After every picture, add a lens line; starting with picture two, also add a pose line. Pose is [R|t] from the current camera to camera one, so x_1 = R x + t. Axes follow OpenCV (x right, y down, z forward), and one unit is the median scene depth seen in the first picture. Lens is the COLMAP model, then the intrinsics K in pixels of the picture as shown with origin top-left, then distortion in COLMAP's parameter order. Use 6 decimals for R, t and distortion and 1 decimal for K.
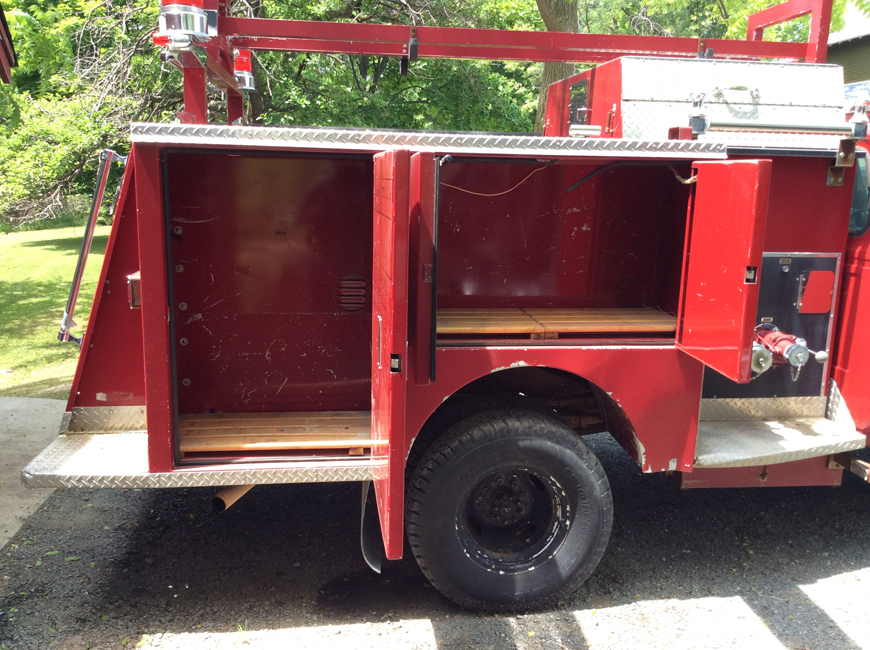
lens RADIAL K [[805.3, 0, 433.1], [0, 805.3, 342.7], [0, 0, 1]] dist [0.102758, -0.205894]
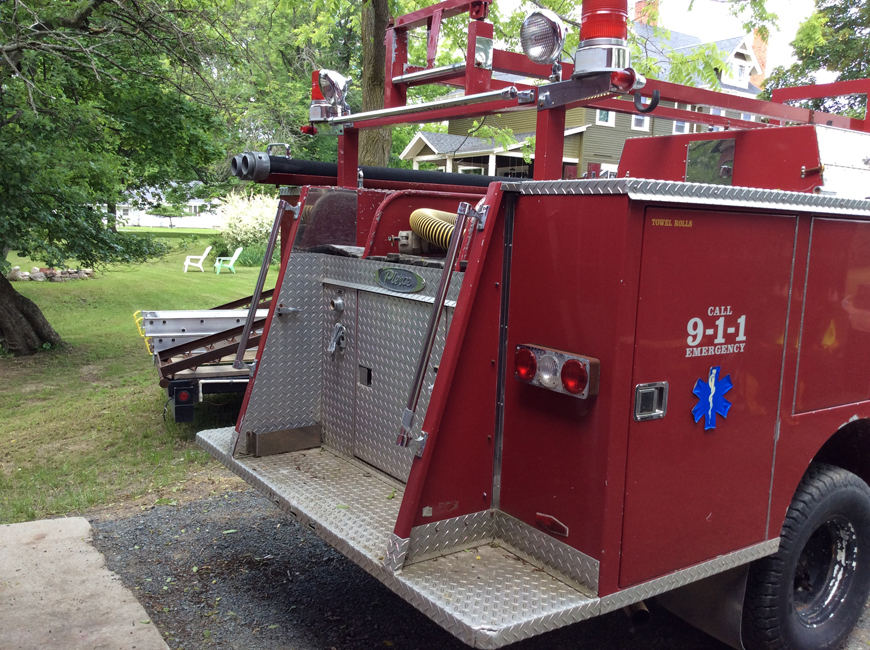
lens RADIAL K [[805.3, 0, 433.1], [0, 805.3, 342.7], [0, 0, 1]] dist [0.102758, -0.205894]
pose [[0.883485, -0.059441, 0.464673, -0.755624], [0.077075, 0.996844, -0.019028, -0.081652], [-0.462076, 0.052625, 0.885278, 0.293362]]
